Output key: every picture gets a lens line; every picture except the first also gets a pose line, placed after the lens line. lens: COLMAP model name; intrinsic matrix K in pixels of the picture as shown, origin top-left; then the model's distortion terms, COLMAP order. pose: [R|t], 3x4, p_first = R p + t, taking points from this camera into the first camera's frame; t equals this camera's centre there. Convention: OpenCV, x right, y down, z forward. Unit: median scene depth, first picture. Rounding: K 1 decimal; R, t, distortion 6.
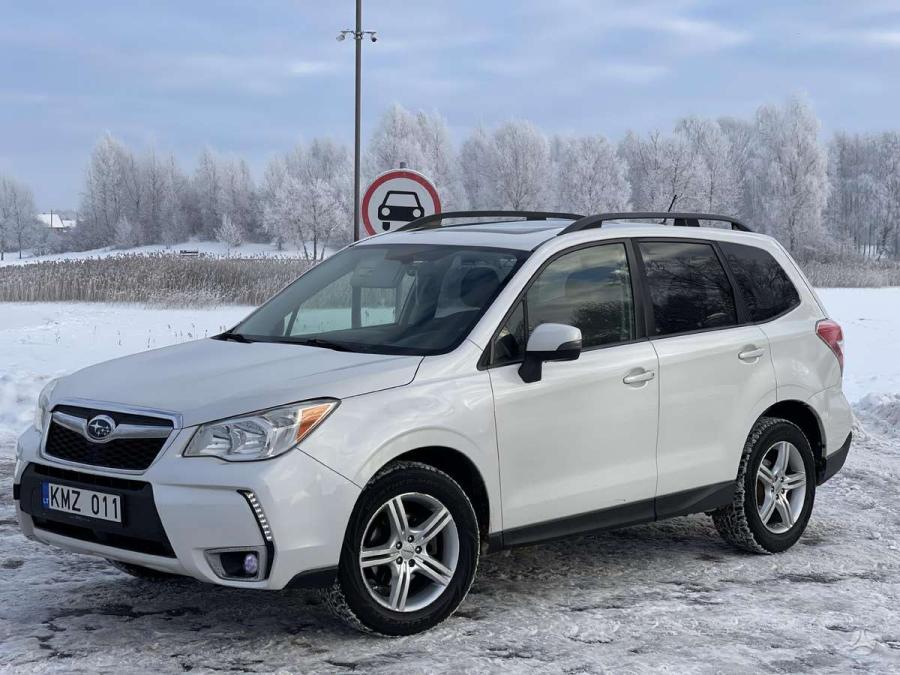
lens RADIAL K [[1669.8, 0, 448.9], [0, 1669.8, 315.6], [0, 0, 1]] dist [0.270721, 0.016016]
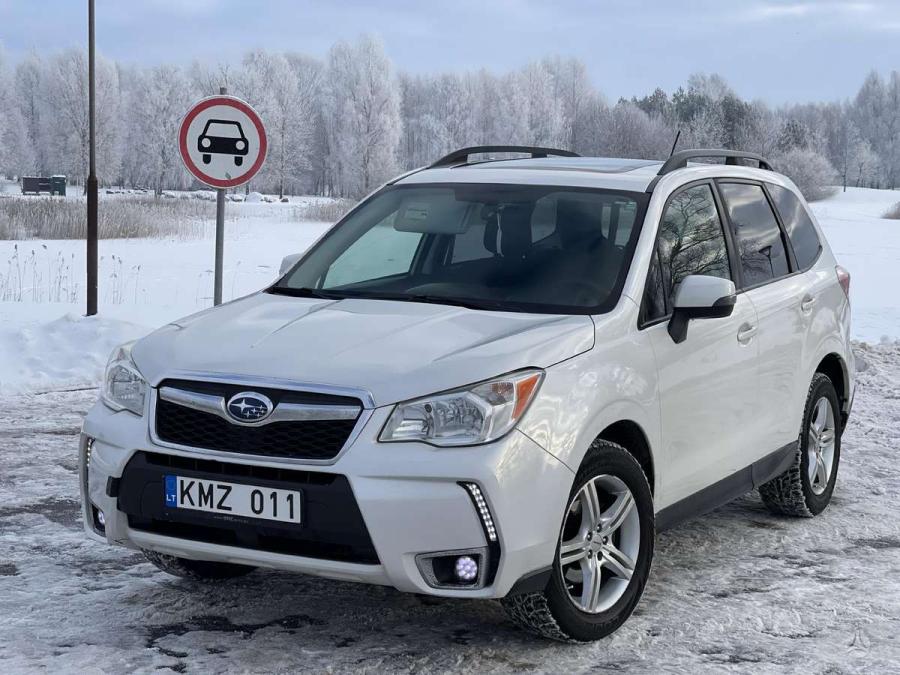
lens RADIAL K [[1669.8, 0, 448.9], [0, 1669.8, 315.6], [0, 0, 1]] dist [0.270721, 0.016016]
pose [[0.965219, -0.010533, 0.261230, -0.320270], [0.000442, 0.999253, 0.038655, -0.009233], [-0.261442, -0.037195, 0.964502, 0.192449]]
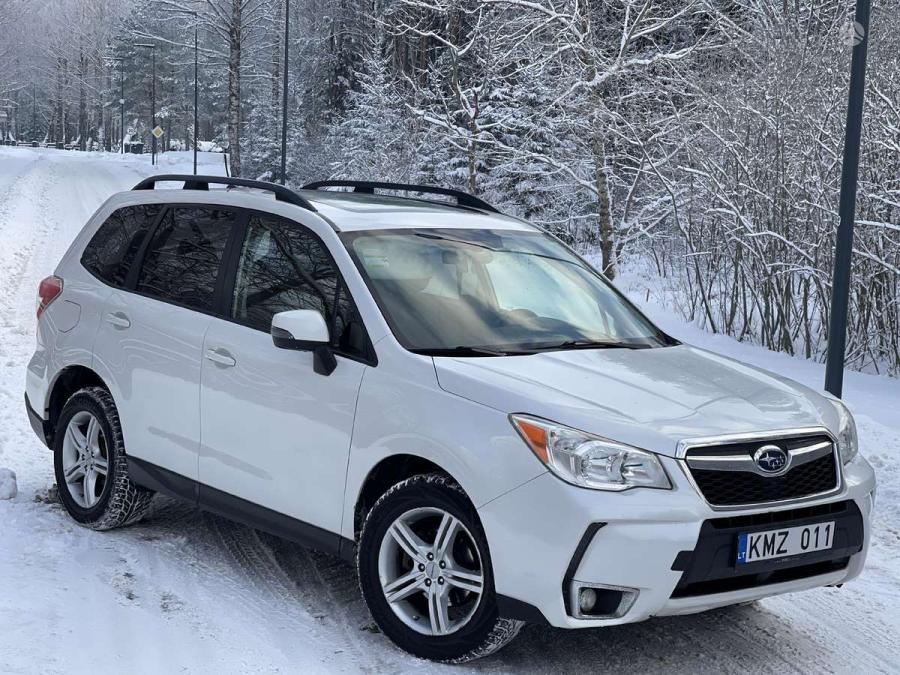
lens RADIAL K [[1669.8, 0, 448.9], [0, 1669.8, 315.6], [0, 0, 1]] dist [0.270721, 0.016016]
pose [[0.117048, -0.100818, 0.987996, -1.107837], [0.006005, 0.994888, 0.100809, -0.102942], [-0.993108, -0.005866, 0.117055, 1.054017]]
